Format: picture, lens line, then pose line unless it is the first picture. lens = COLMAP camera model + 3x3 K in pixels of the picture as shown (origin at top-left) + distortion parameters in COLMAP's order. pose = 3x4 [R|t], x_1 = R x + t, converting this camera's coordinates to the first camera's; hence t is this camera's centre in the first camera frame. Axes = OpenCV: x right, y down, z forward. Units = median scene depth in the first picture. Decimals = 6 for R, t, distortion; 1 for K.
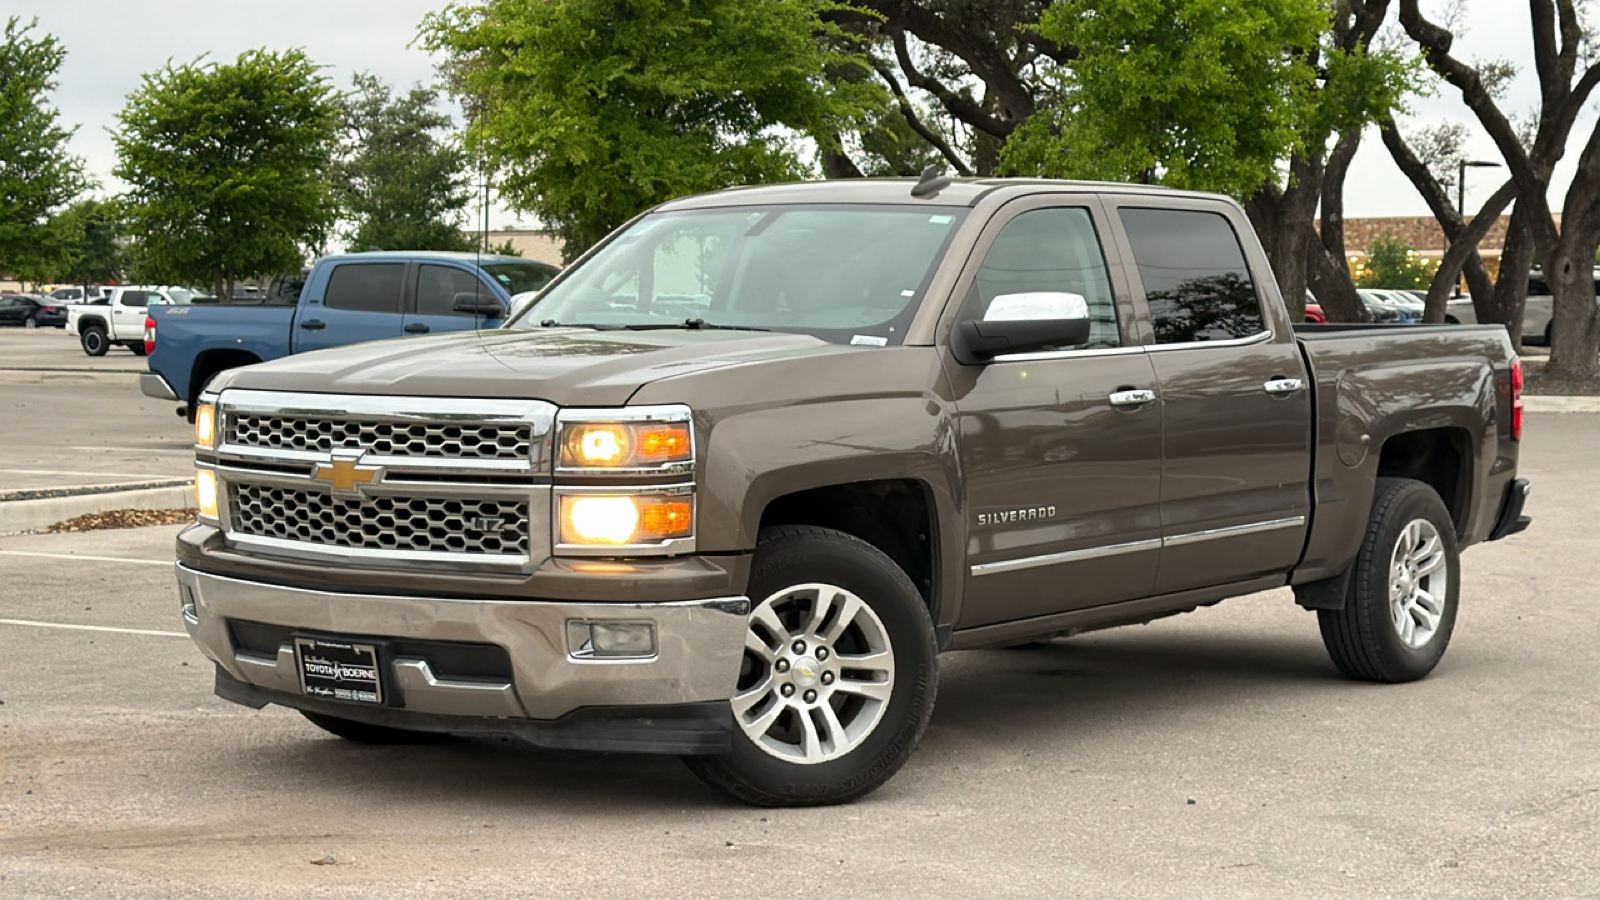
lens RADIAL K [[2727.7, 0, 803.9], [0, 2727.7, 446.9], [0, 0, 1]] dist [0.155276, 0.000000]
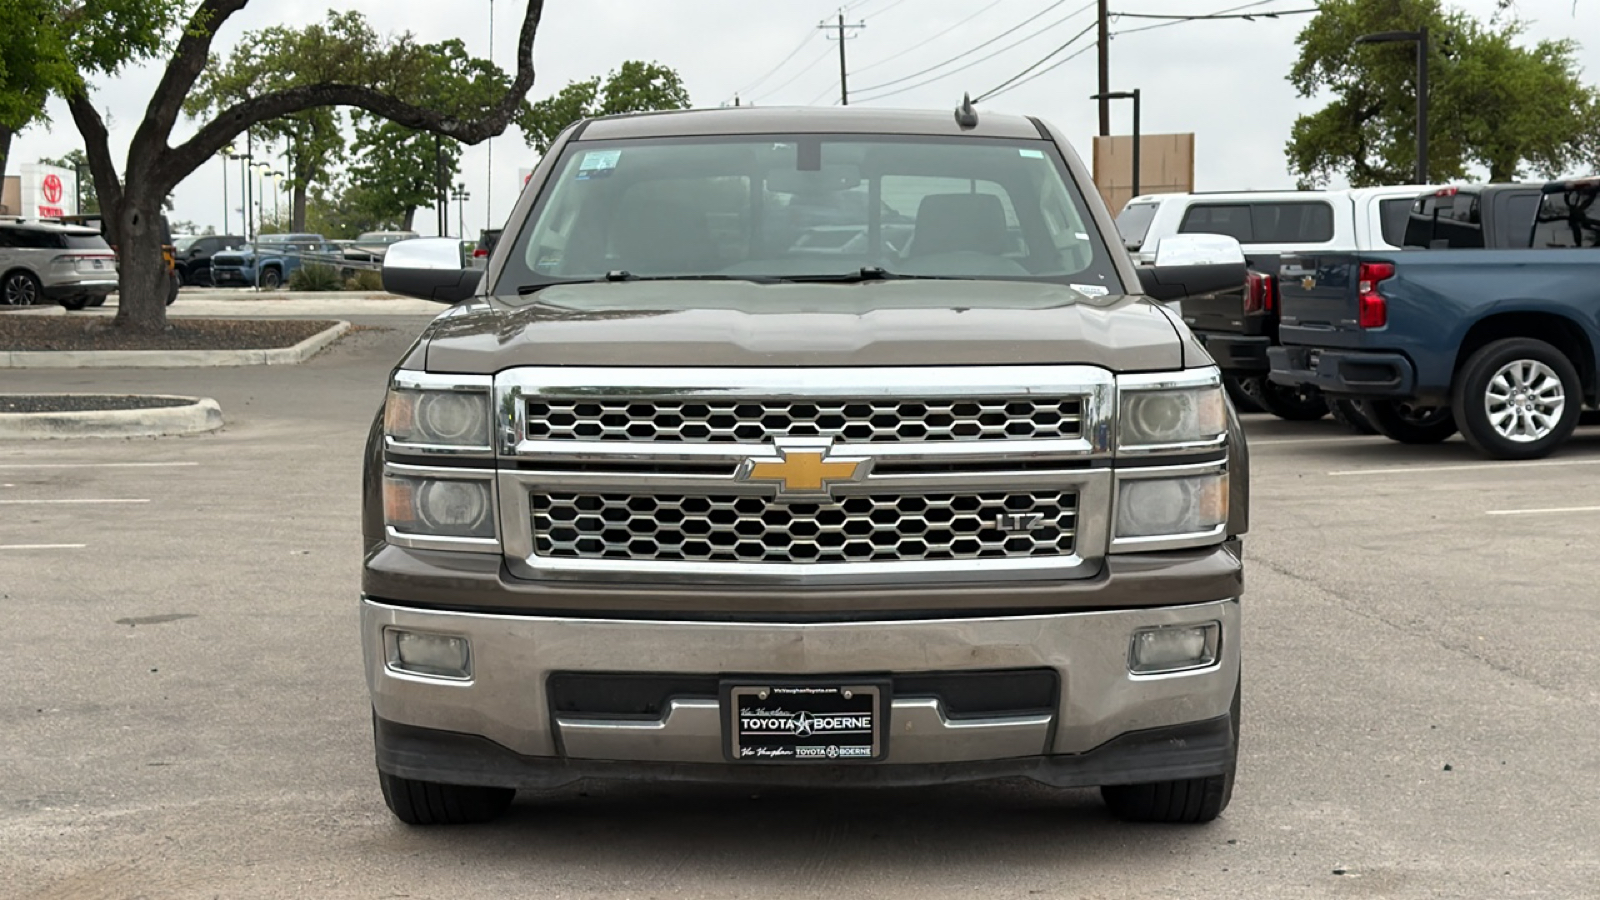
lens RADIAL K [[2727.7, 0, 806.0], [0, 2727.7, 455.9], [0, 0, 1]] dist [0.155276, 0.000000]
pose [[0.796760, -0.051603, 0.602089, -0.636747], [0.039723, 0.998665, 0.033026, -0.019742], [-0.602989, -0.002397, 0.797746, 0.384511]]
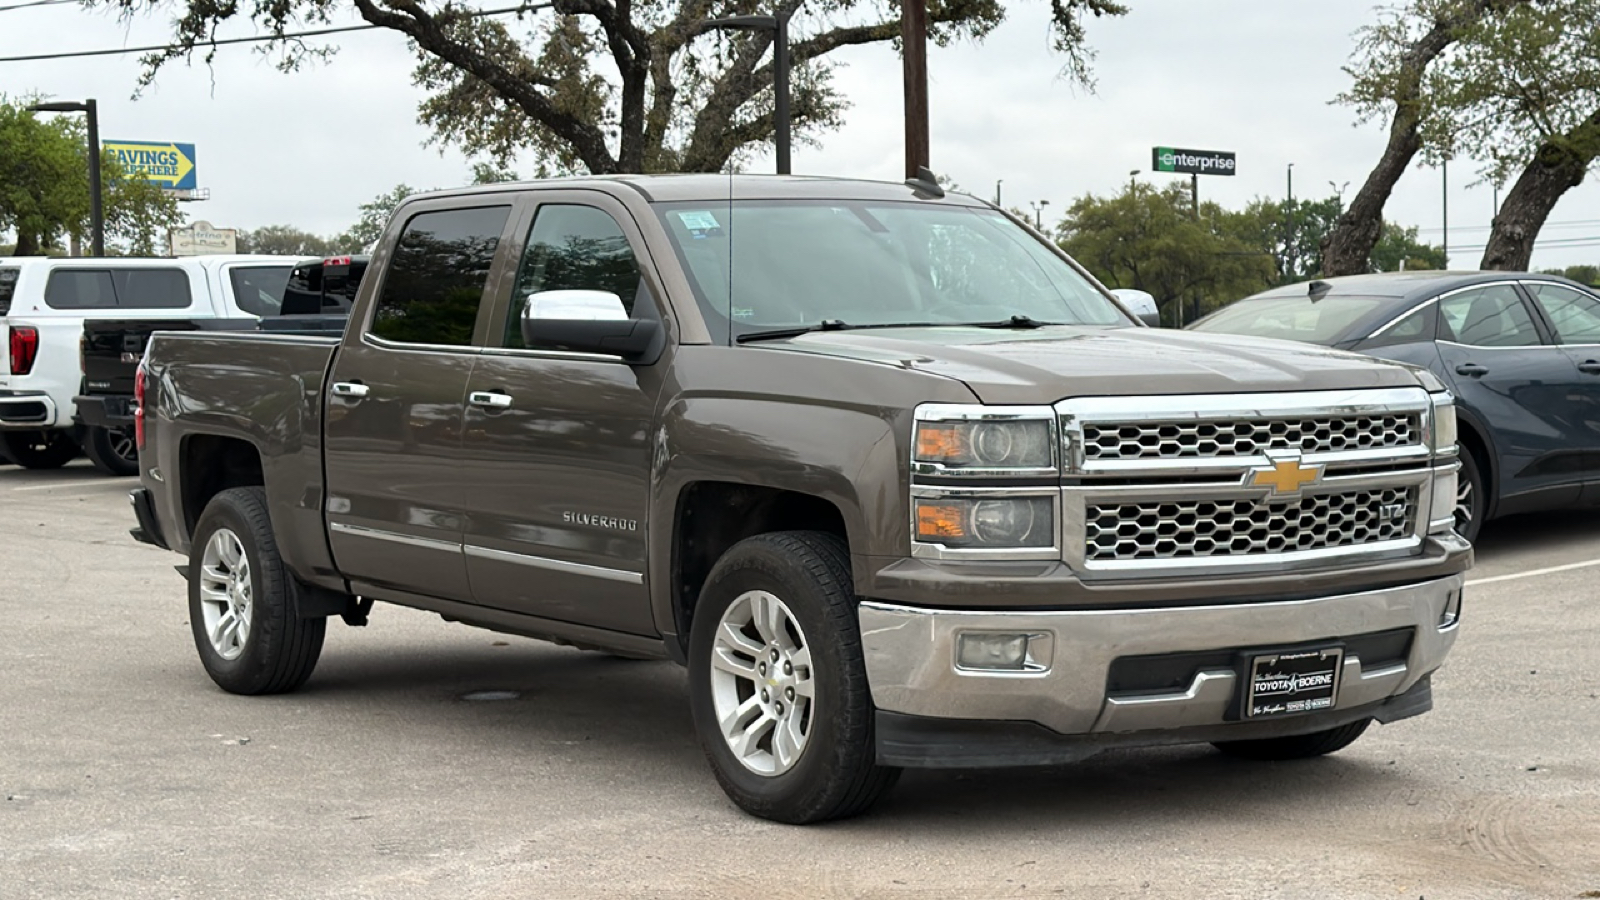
lens RADIAL K [[2727.7, 0, 800.6], [0, 2727.7, 450.5], [0, 0, 1]] dist [0.155276, 0.000000]
pose [[0.303455, -0.053142, 0.951363, -1.131126], [0.060300, 0.997513, 0.036486, -0.044061], [-0.950936, 0.046295, 0.305905, 0.874060]]
